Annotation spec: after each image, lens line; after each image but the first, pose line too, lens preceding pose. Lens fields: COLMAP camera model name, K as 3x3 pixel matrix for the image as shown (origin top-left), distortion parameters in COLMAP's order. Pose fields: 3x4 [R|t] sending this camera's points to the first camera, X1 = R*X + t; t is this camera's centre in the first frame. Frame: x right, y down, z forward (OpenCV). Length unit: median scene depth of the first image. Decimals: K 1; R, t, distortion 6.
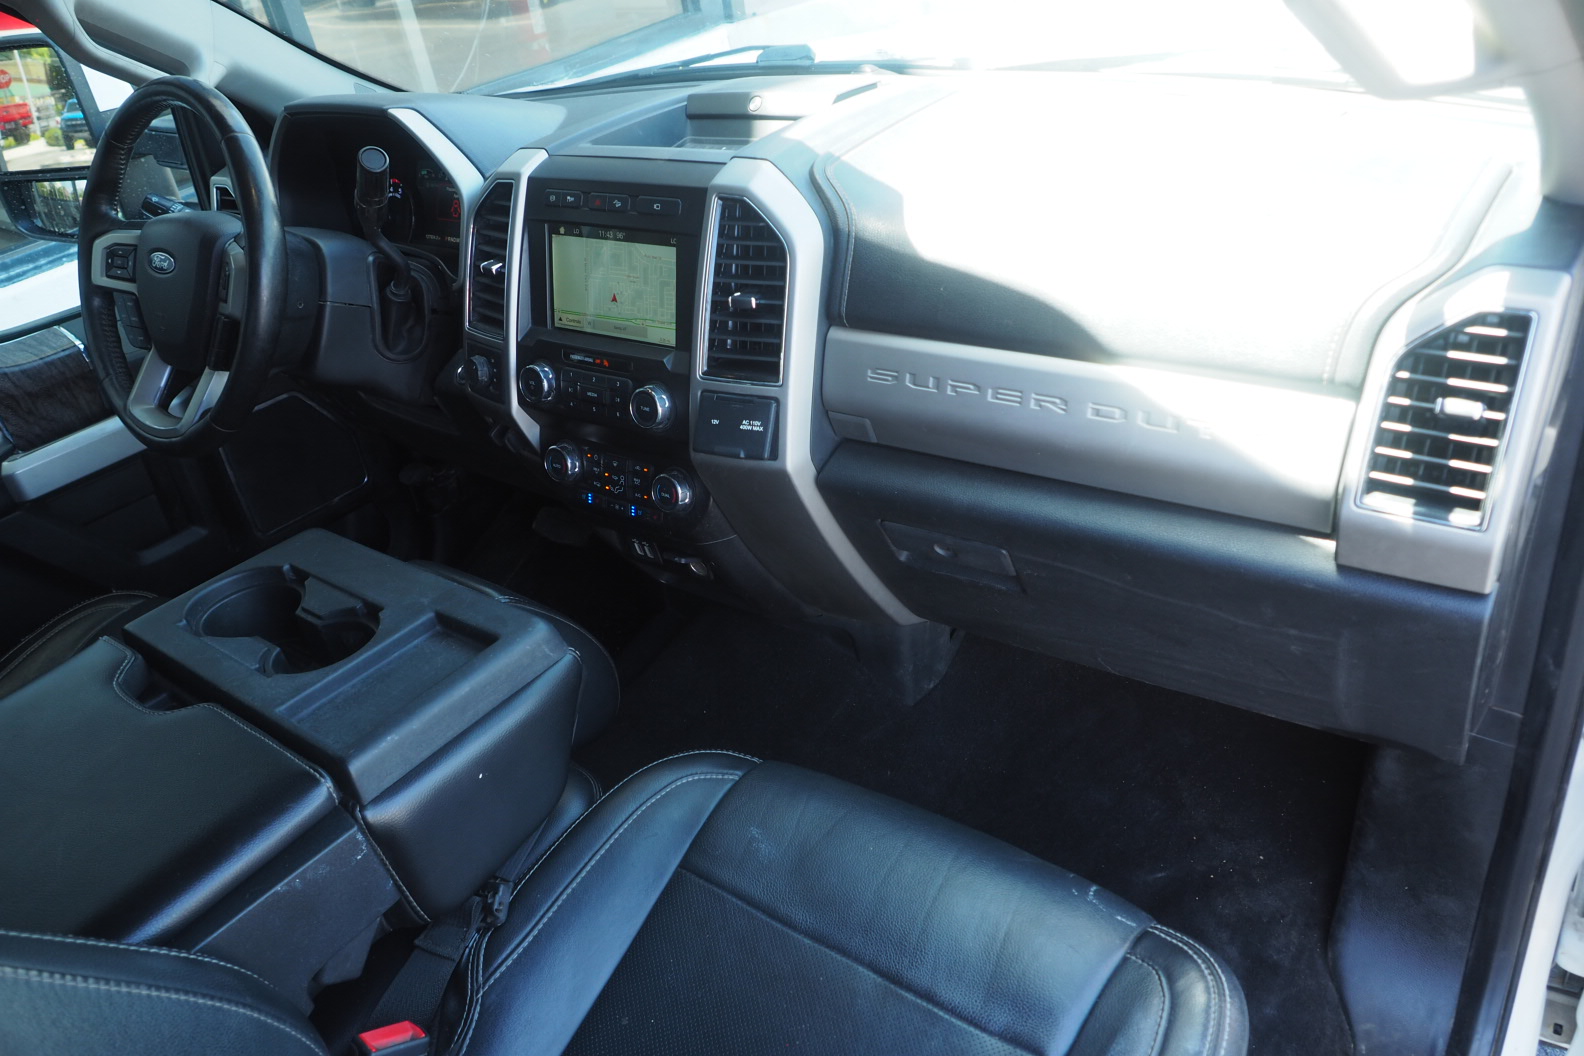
lens RADIAL K [[1133.0, 0, 782.6], [0, 1133.0, 516.7], [0, 0, 1]] dist [-0.021121, 0.002493]
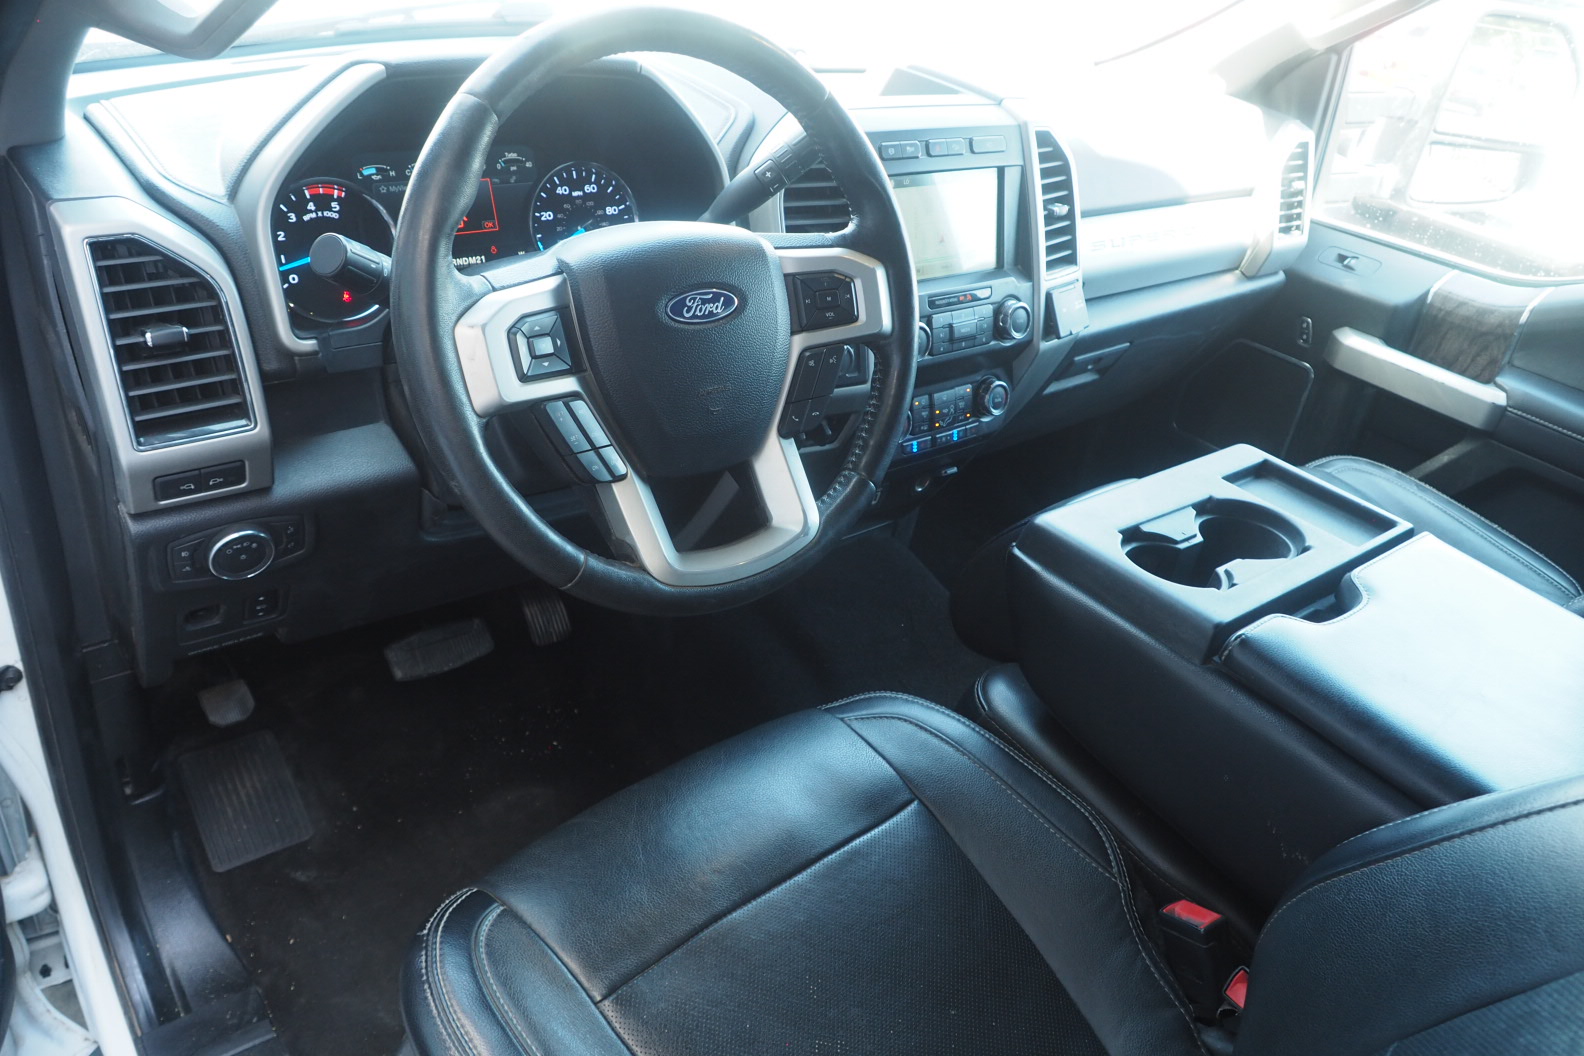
lens RADIAL K [[1133.0, 0, 802.0], [0, 1133.0, 526.8], [0, 0, 1]] dist [-0.021121, 0.002493]
pose [[0.235739, -0.366643, 0.900000, -1.271838], [0.351676, 0.895521, 0.272703, -0.296484], [-0.905953, 0.252222, 0.340048, 0.853589]]
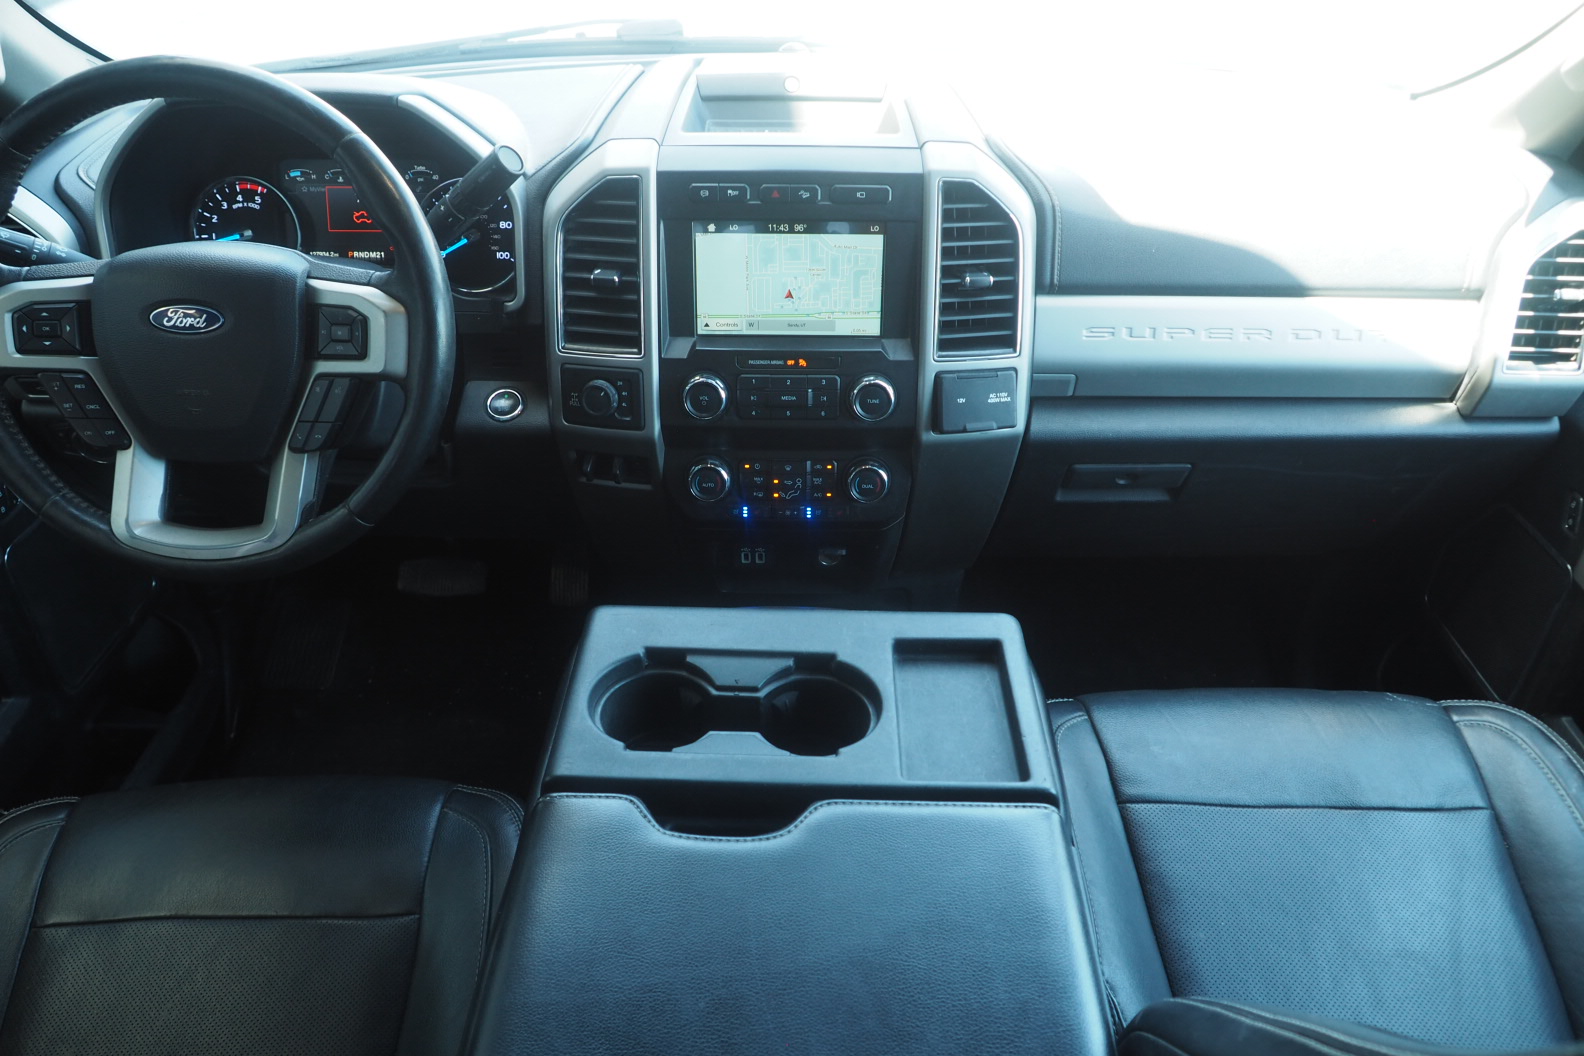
lens RADIAL K [[1133.0, 0, 782.6], [0, 1133.0, 527.8], [0, 0, 1]] dist [-0.021121, 0.002493]
pose [[0.806216, -0.223658, 0.547716, -0.741347], [0.202492, 0.974191, 0.099747, -0.101330], [-0.555890, 0.030490, 0.830697, 0.226132]]
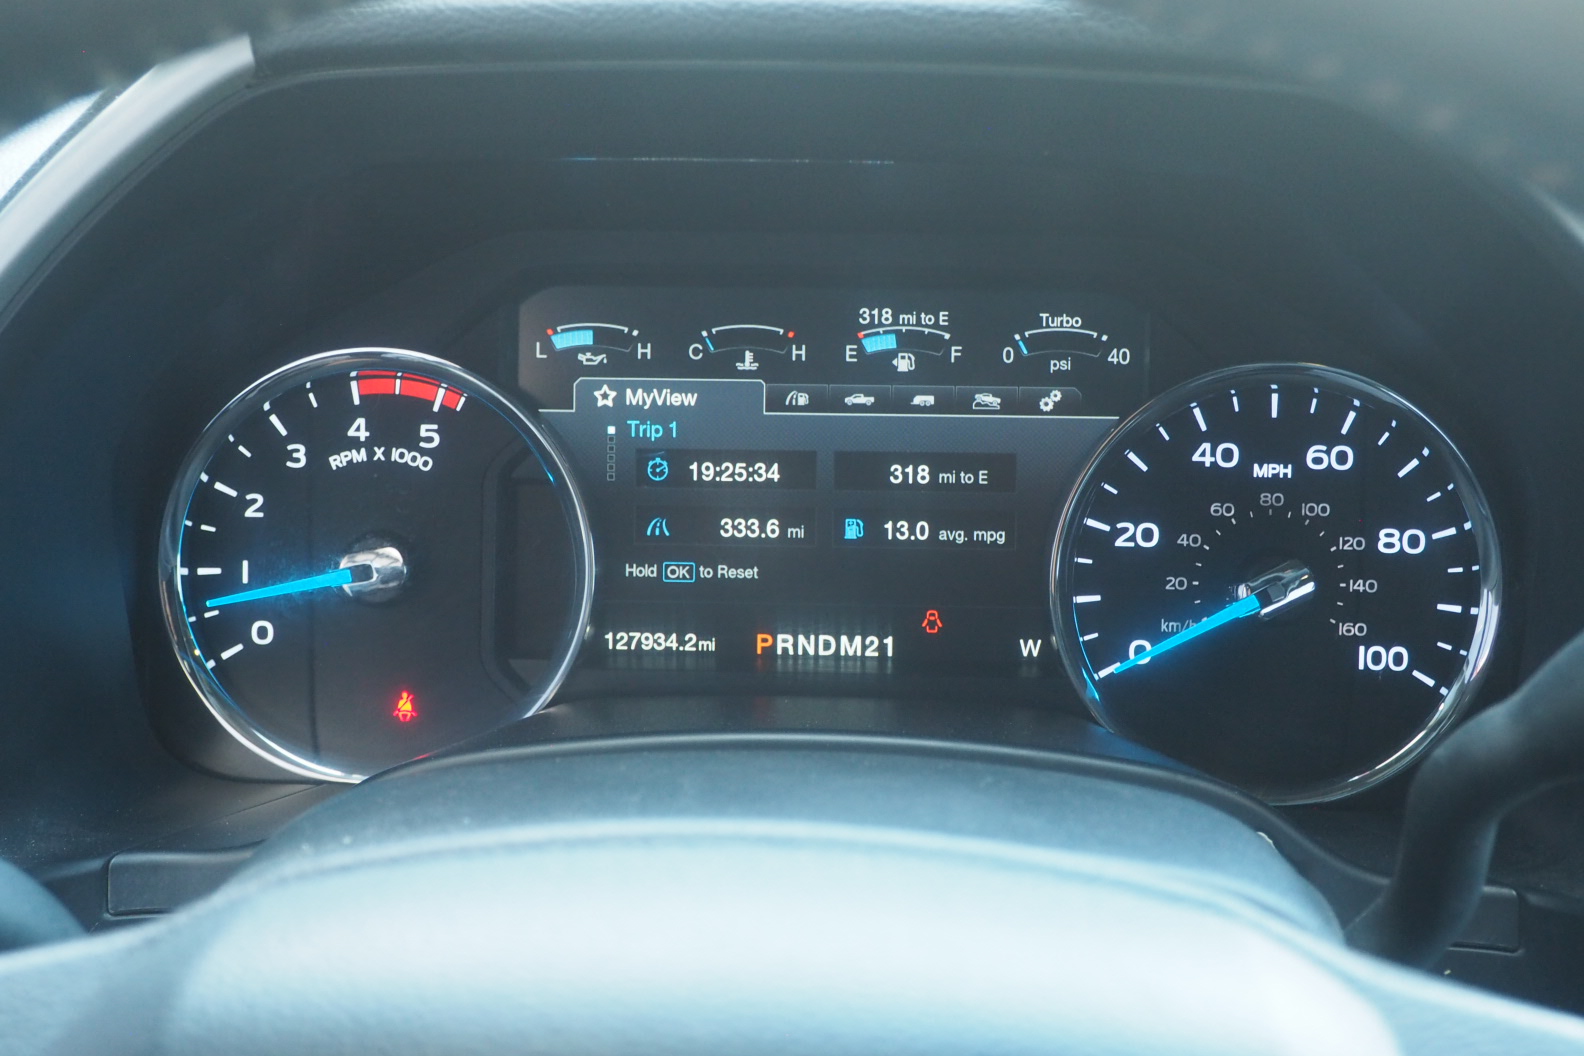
lens RADIAL K [[2205.8, 0, 794.2], [0, 2205.8, 527.5], [0, 0, 1]] dist [-0.030402, 0.000000]
pose [[0.825620, -0.113267, 0.552741, -0.713369], [0.193912, 0.976932, -0.089452, -0.318006], [-0.529858, 0.181036, 0.828539, 0.911917]]
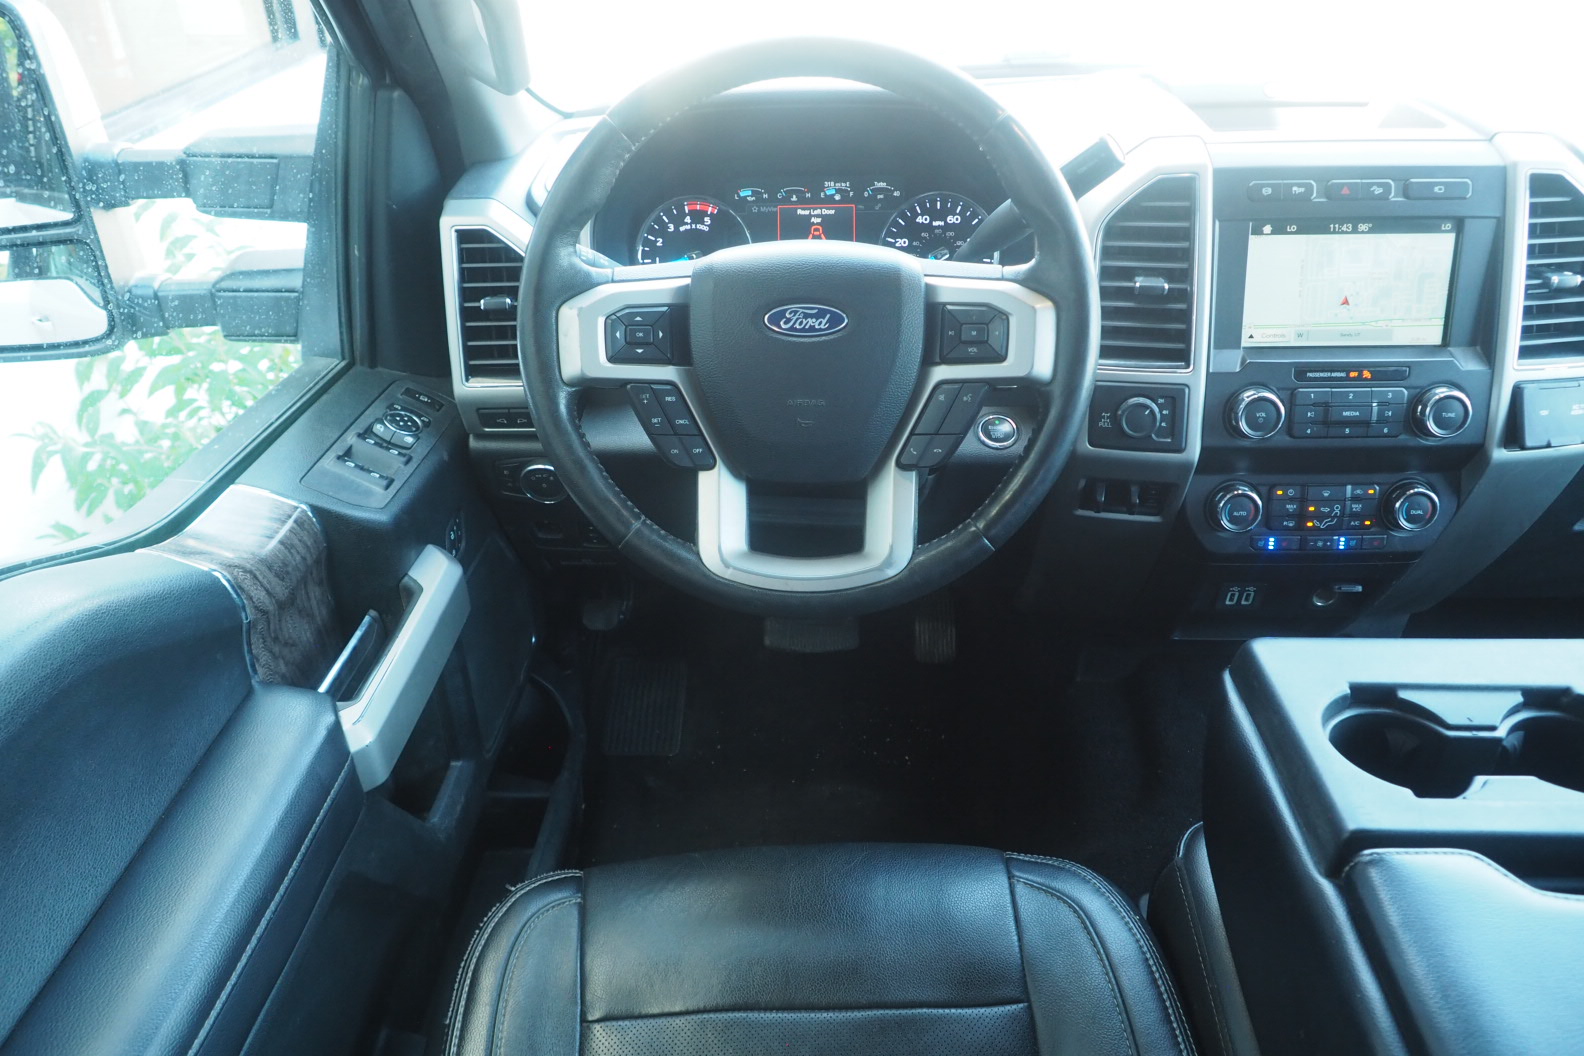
lens RADIAL K [[1133.0, 0, 793.3], [0, 1133.0, 525.4], [0, 0, 1]] dist [-0.021121, 0.002493]
pose [[0.821131, -0.196791, 0.535740, -1.025015], [0.218993, 0.975463, 0.022661, -0.142175], [-0.527054, 0.098715, 0.844079, 0.527871]]
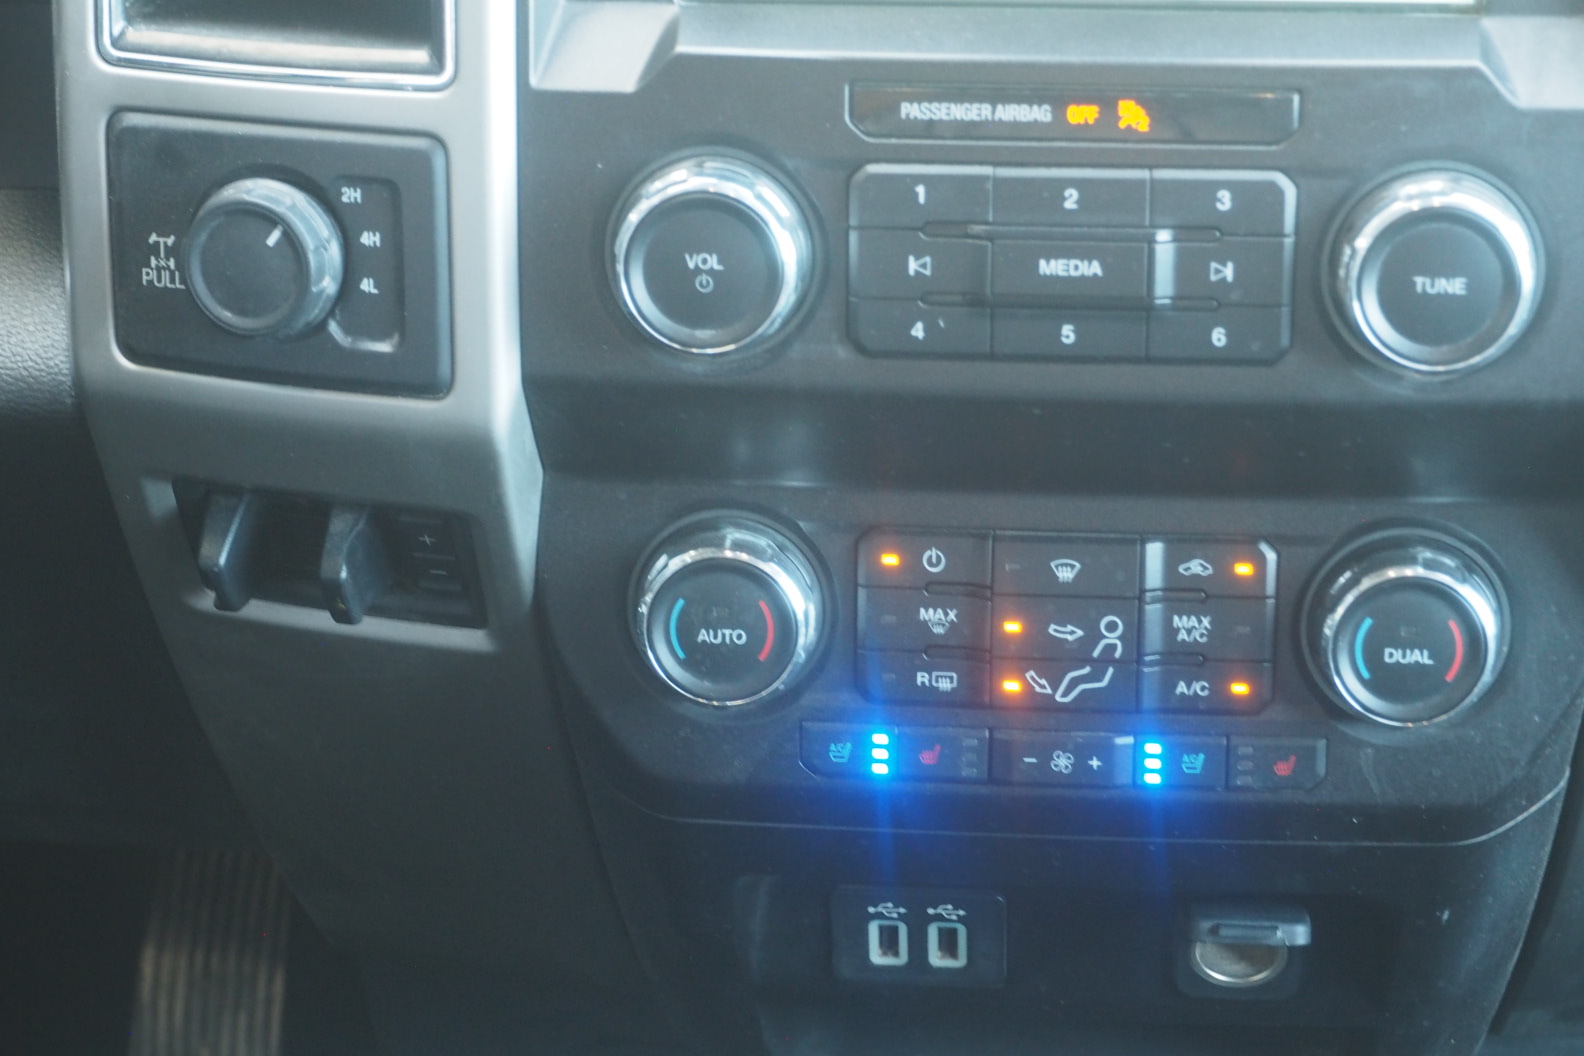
lens RADIAL K [[3829.1, 0, 795.1], [0, 3829.1, 527.0], [0, 0, 1]] dist [-0.047180, 0.000000]
pose [[0.851401, -0.172905, 0.495197, -0.609277], [0.186355, 0.982224, 0.022553, -0.088503], [-0.490294, 0.073081, 0.868488, 0.401157]]
